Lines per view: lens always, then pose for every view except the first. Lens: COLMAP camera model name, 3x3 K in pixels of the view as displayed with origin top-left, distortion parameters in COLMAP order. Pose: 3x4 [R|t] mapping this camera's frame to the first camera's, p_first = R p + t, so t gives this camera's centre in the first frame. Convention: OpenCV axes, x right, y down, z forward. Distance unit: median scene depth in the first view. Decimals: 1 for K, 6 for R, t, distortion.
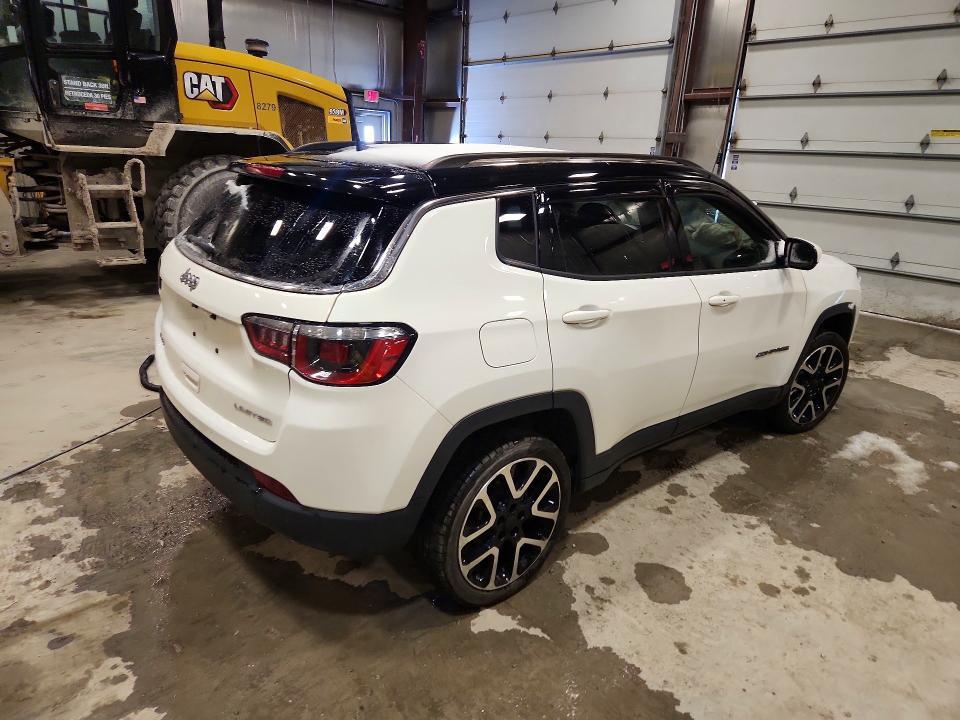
lens RADIAL K [[646.9, 0, 480.0], [0, 646.9, 360.0], [0, 0, 1]] dist [0.084224, -0.068882]
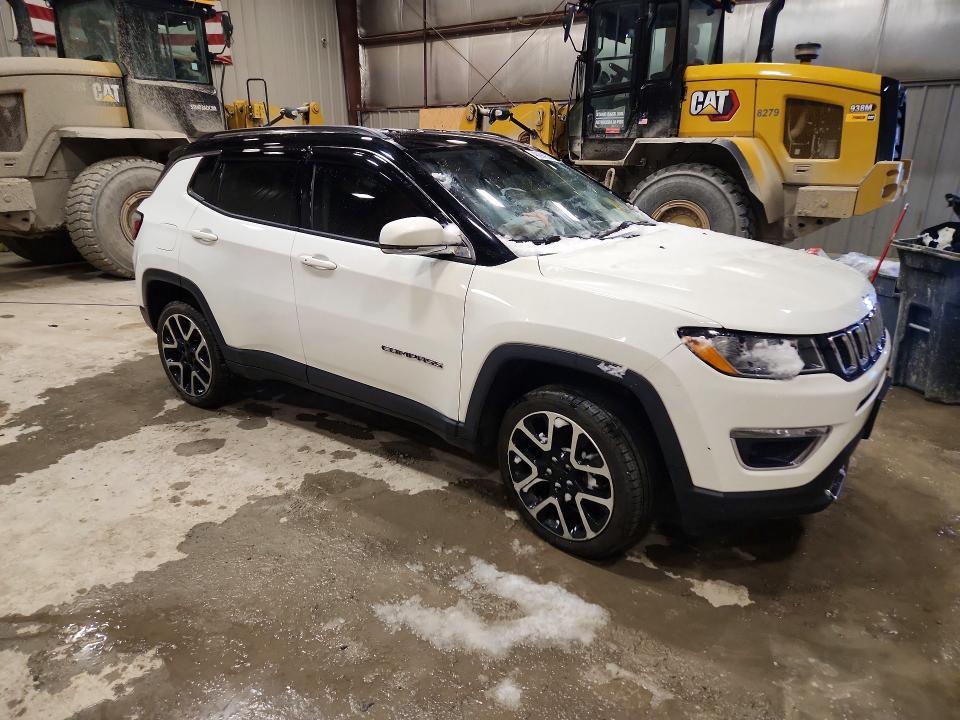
lens RADIAL K [[646.9, 0, 480.0], [0, 646.9, 360.0], [0, 0, 1]] dist [0.084224, -0.068882]
pose [[0.205348, 0.248100, -0.946720, 1.004084], [-0.299390, 0.936886, 0.180584, -0.147154], [0.931771, 0.246356, 0.266666, 0.706161]]
